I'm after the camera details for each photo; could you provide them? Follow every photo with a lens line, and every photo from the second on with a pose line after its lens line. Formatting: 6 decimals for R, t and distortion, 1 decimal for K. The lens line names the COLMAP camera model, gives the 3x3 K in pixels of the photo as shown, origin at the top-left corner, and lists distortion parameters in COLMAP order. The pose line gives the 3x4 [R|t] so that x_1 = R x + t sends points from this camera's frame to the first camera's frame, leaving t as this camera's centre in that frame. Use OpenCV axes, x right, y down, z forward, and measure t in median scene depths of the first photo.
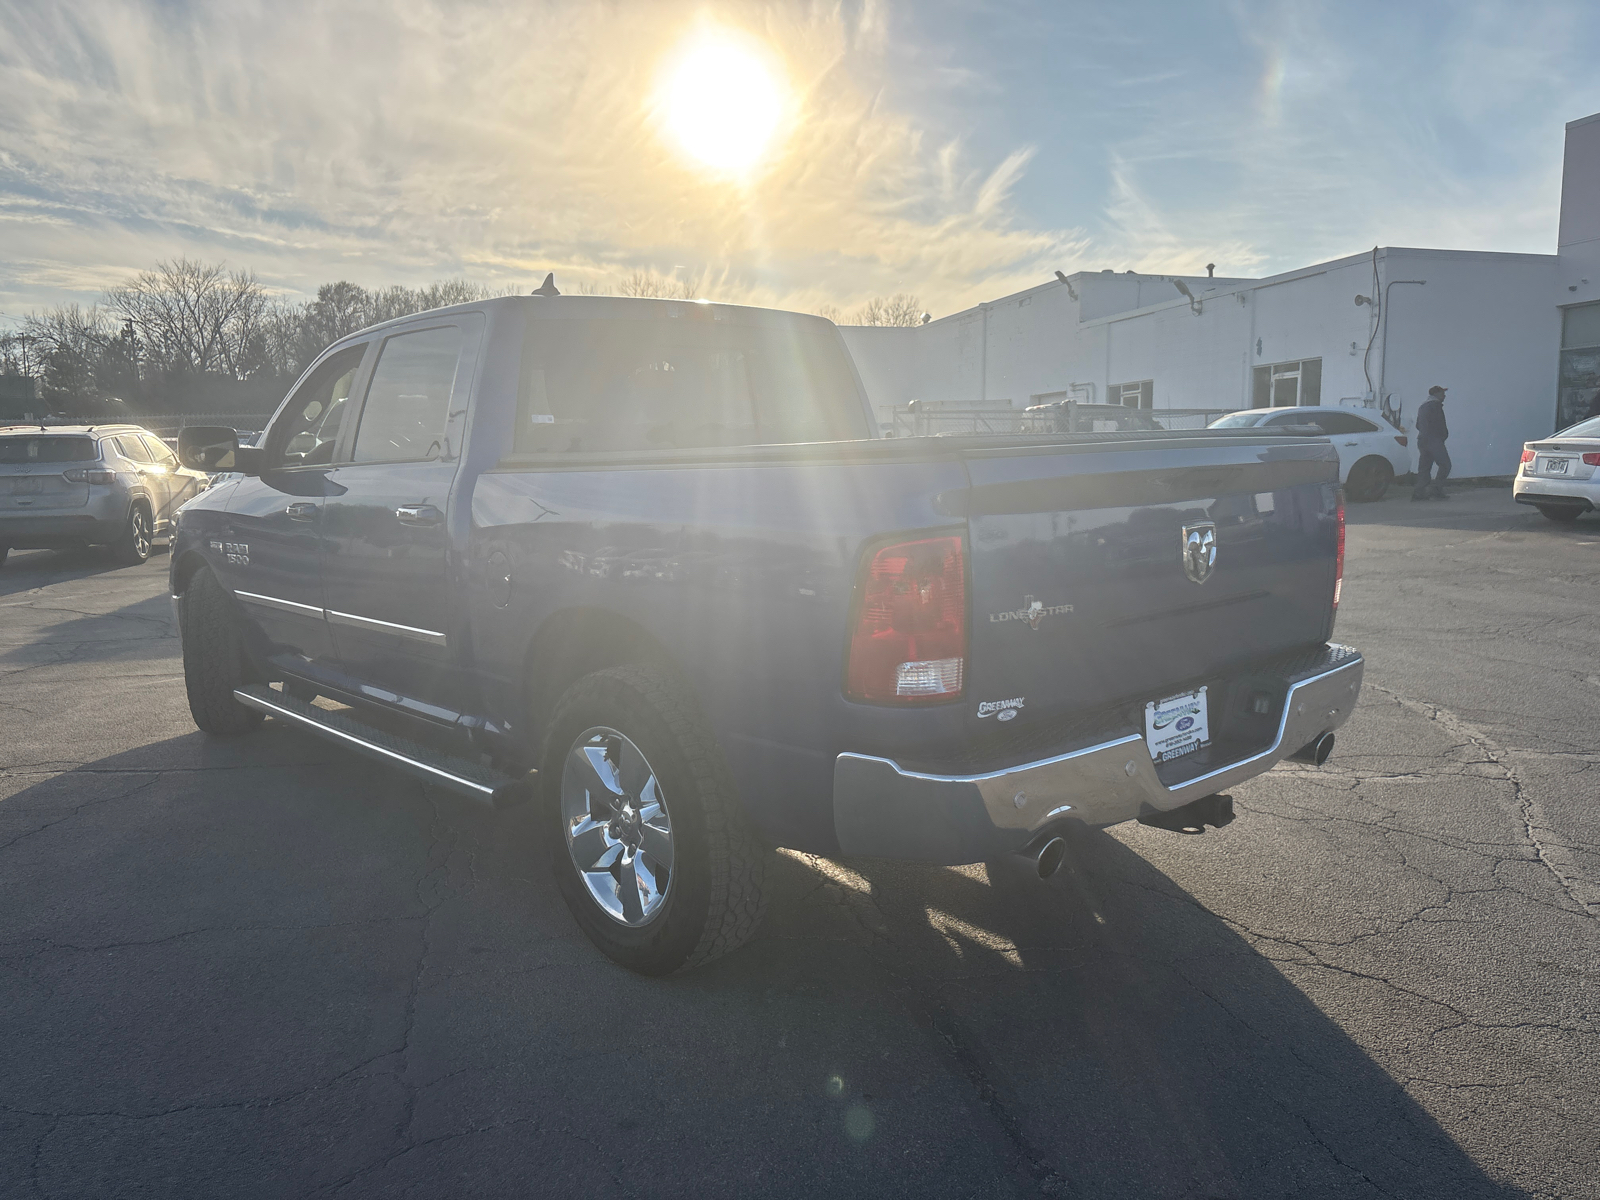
lens RADIAL K [[1223.4, 0, 785.4], [0, 1223.4, 596.2], [0, 0, 1]] dist [0.045759, -0.037024]
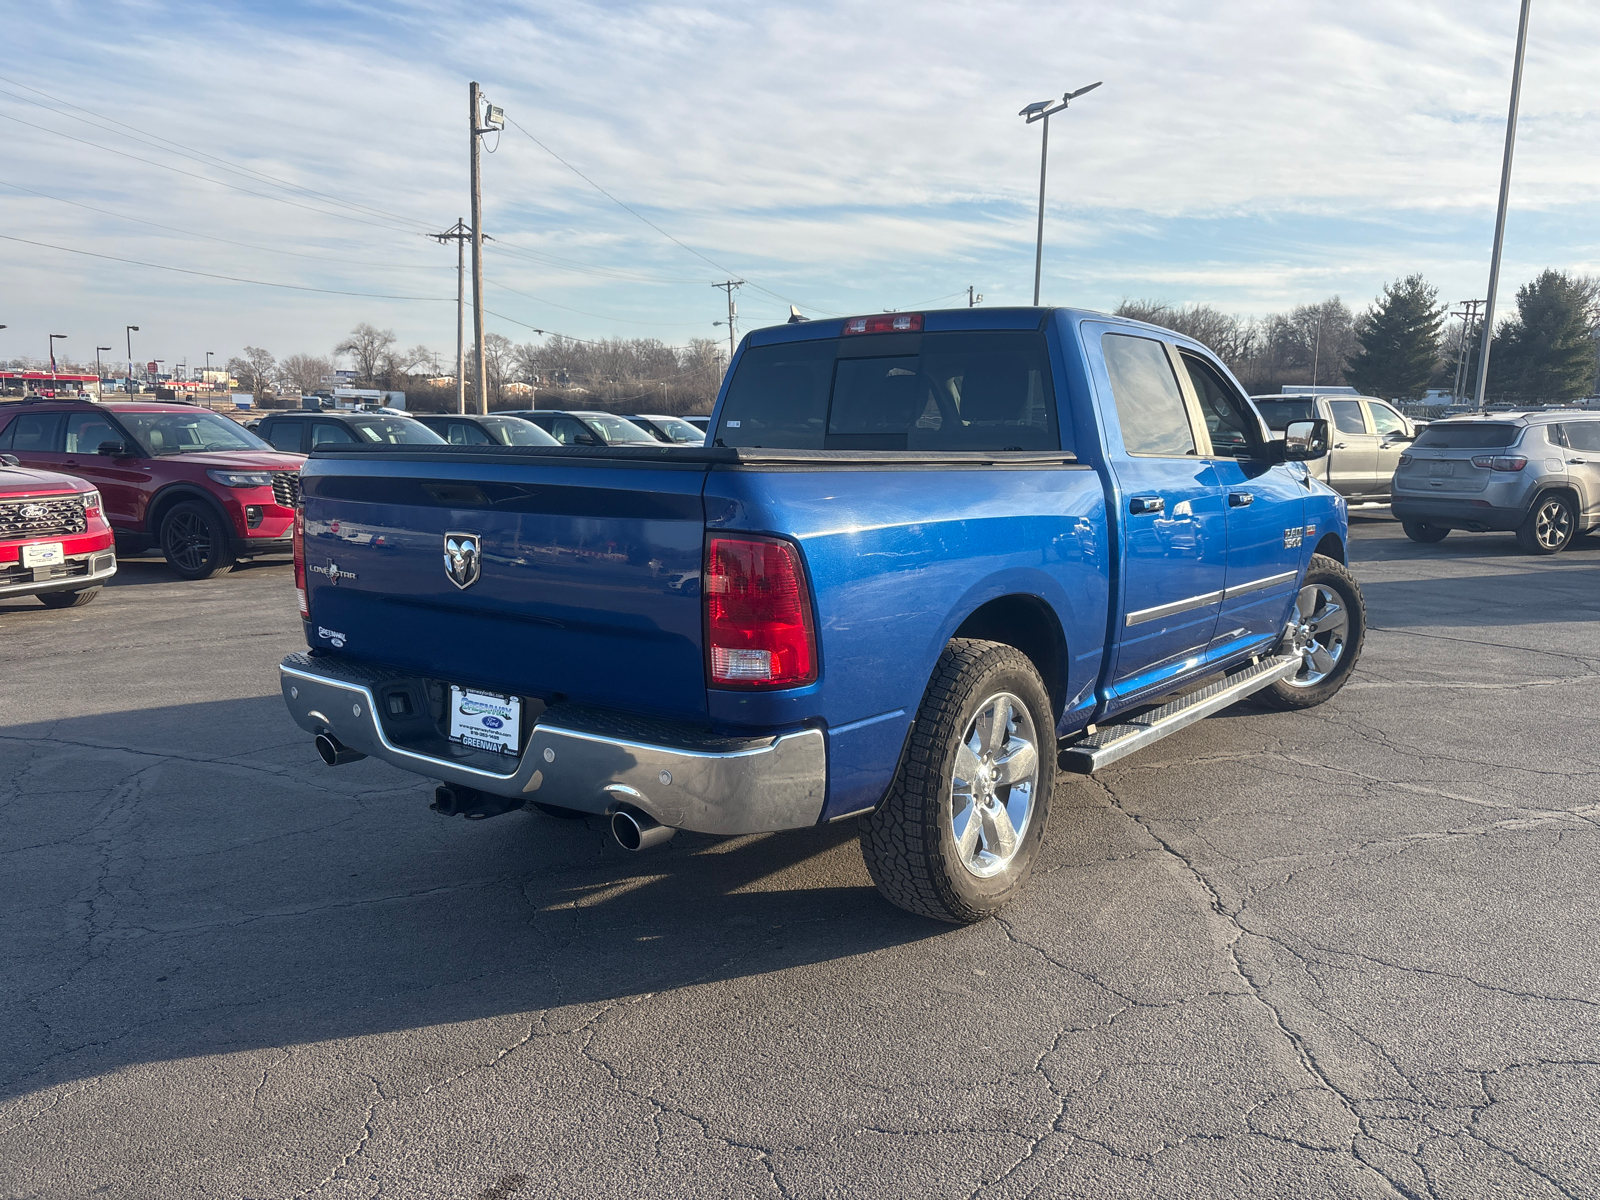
lens RADIAL K [[1223.4, 0, 799.4], [0, 1223.4, 596.2], [0, 0, 1]] dist [0.045759, -0.037024]
pose [[0.202477, 0.152294, -0.967373, 1.109895], [-0.135238, 0.982717, 0.126404, -0.138537], [0.969904, 0.105232, 0.219573, 0.810956]]
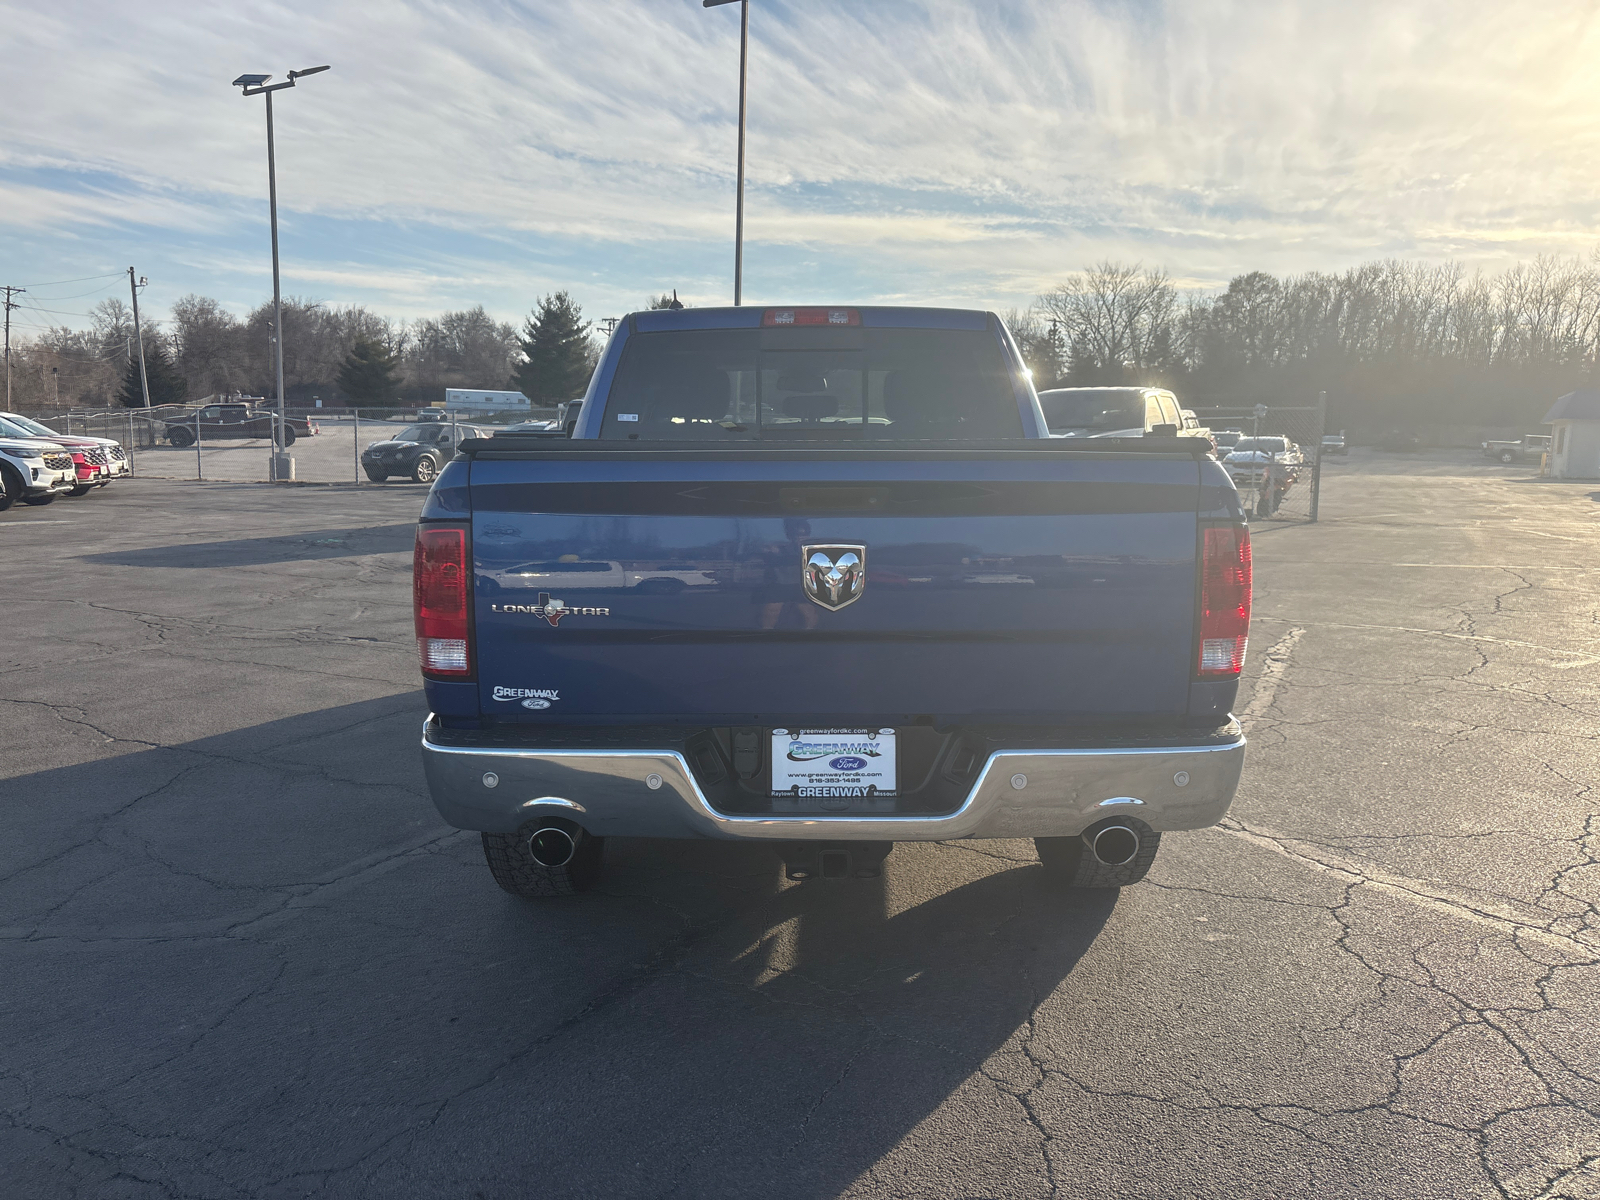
lens RADIAL K [[1223.4, 0, 785.4], [0, 1223.4, 589.2], [0, 0, 1]] dist [0.045759, -0.037024]
pose [[0.755177, 0.103871, -0.647239, 0.688356], [-0.102379, 0.993939, 0.040059, -0.044343], [0.647477, 0.036012, 0.761234, 0.224156]]
